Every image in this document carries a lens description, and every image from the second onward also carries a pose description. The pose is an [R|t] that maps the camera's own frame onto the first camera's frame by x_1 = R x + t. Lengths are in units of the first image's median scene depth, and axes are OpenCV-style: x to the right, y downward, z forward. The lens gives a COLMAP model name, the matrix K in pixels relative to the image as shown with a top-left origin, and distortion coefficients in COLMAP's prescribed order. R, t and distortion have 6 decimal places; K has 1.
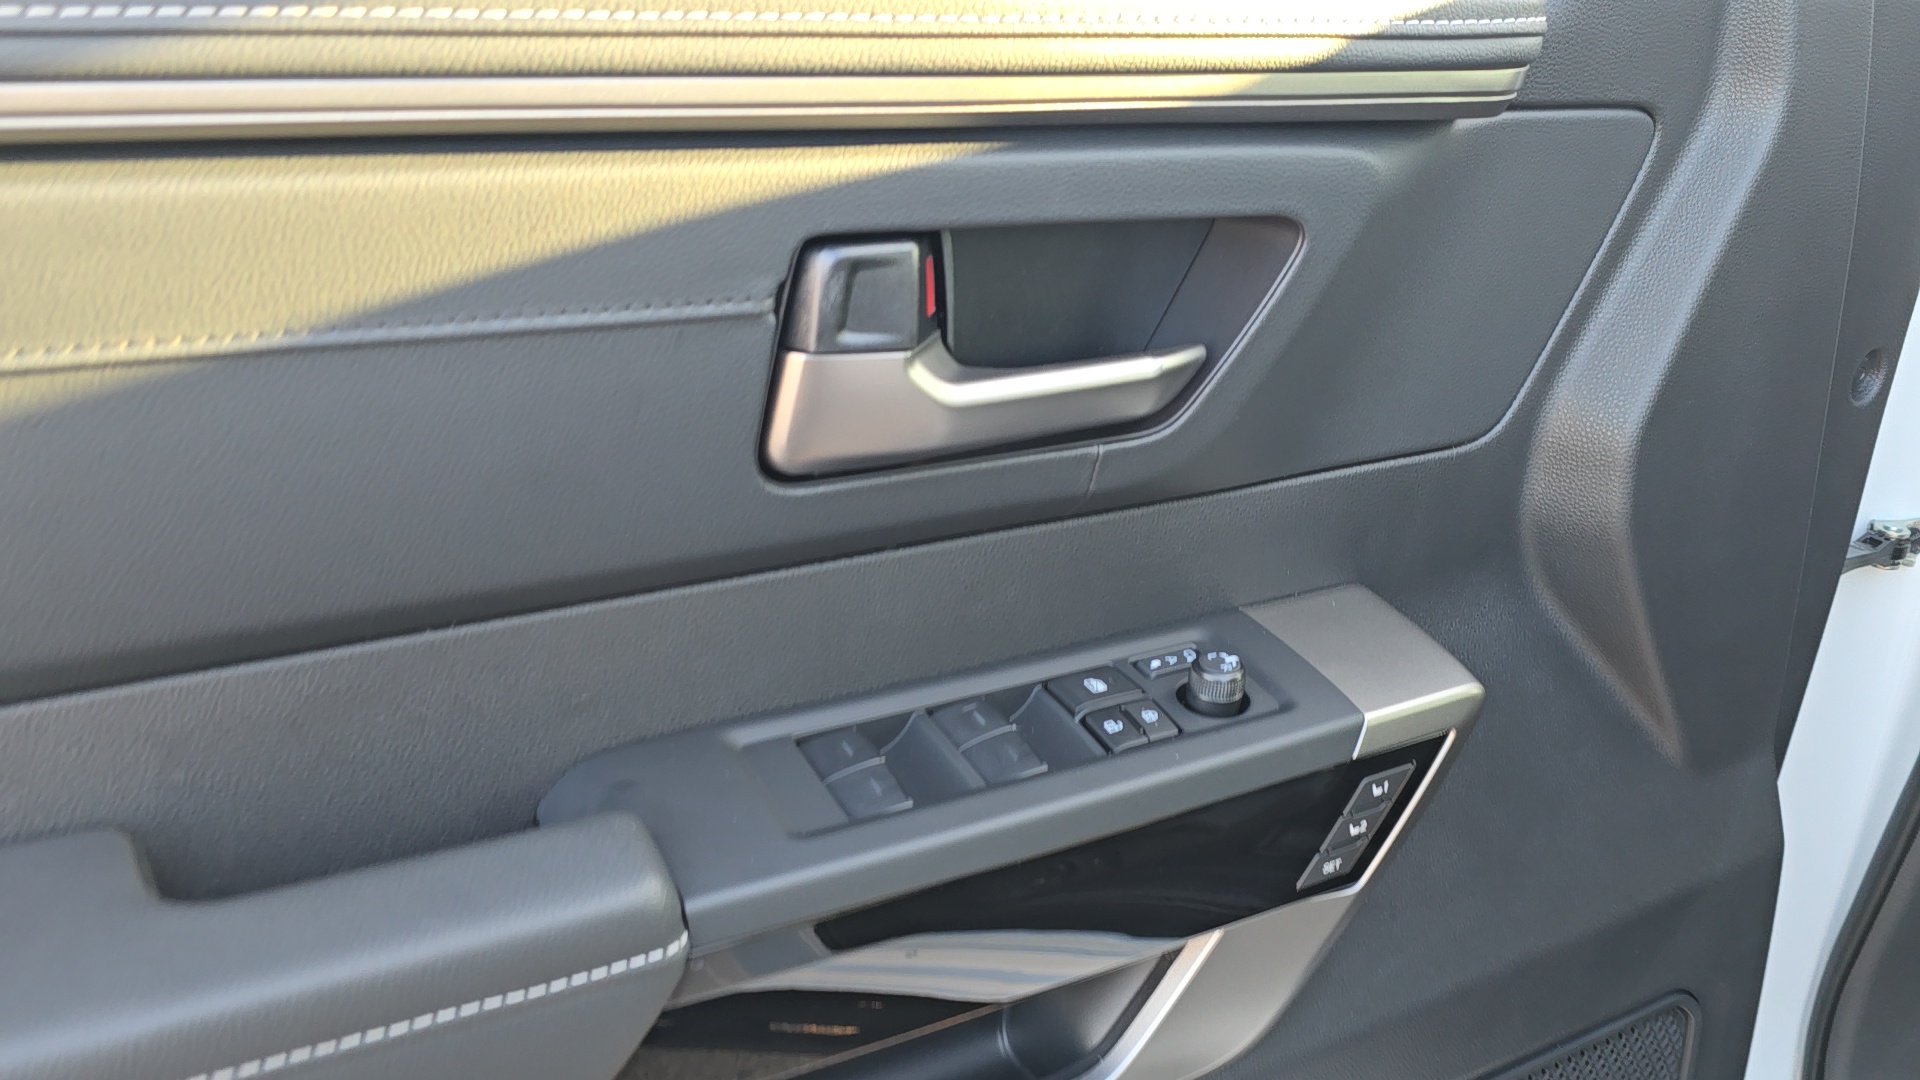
lens RADIAL K [[1604.9, 0, 957.7], [0, 1604.9, 535.1], [0, 0, 1]] dist [-0.007259, 0.021160]
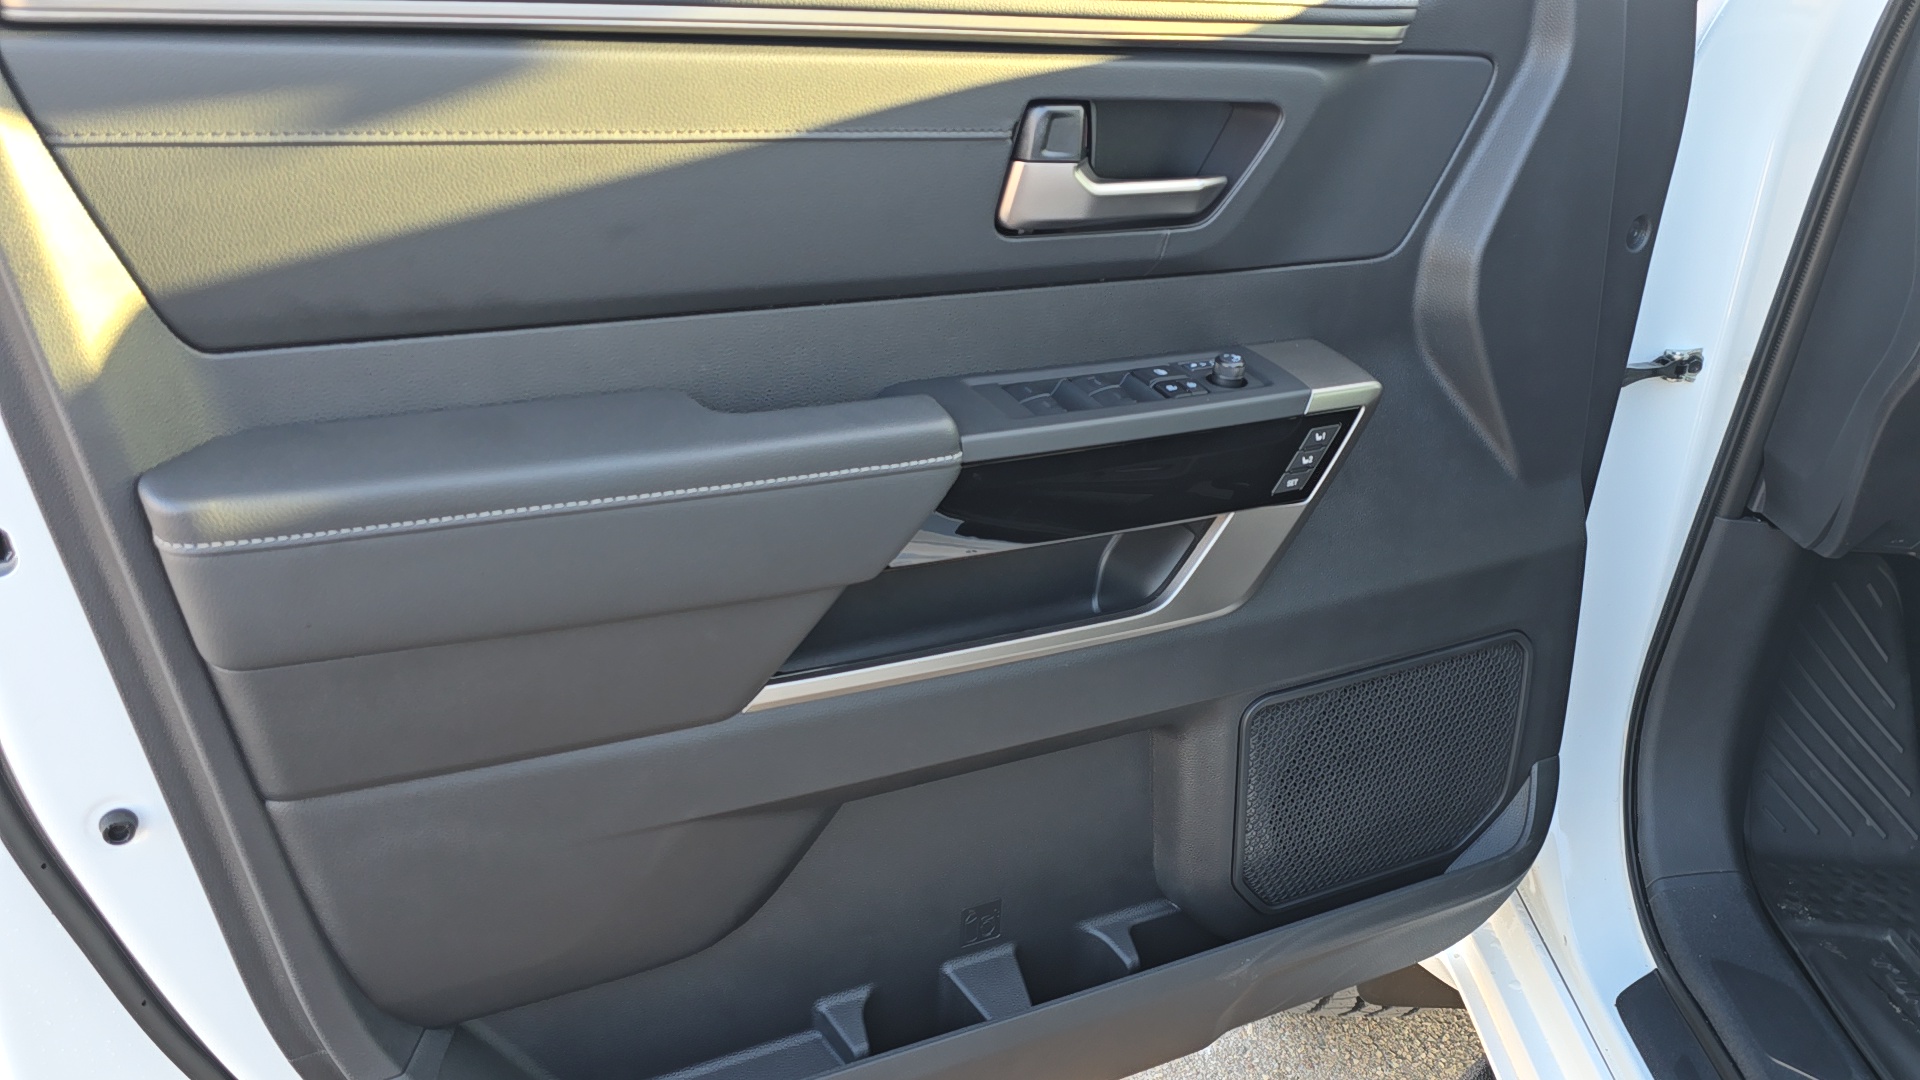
lens RADIAL K [[1604.9, 0, 961.9], [0, 1604.9, 538.8], [0, 0, 1]] dist [-0.007259, 0.021160]
pose [[0.999802, 0.017923, 0.008666, -0.152039], [-0.017975, 0.999821, 0.005985, 0.283798], [-0.008557, -0.006139, 0.999945, -0.805499]]
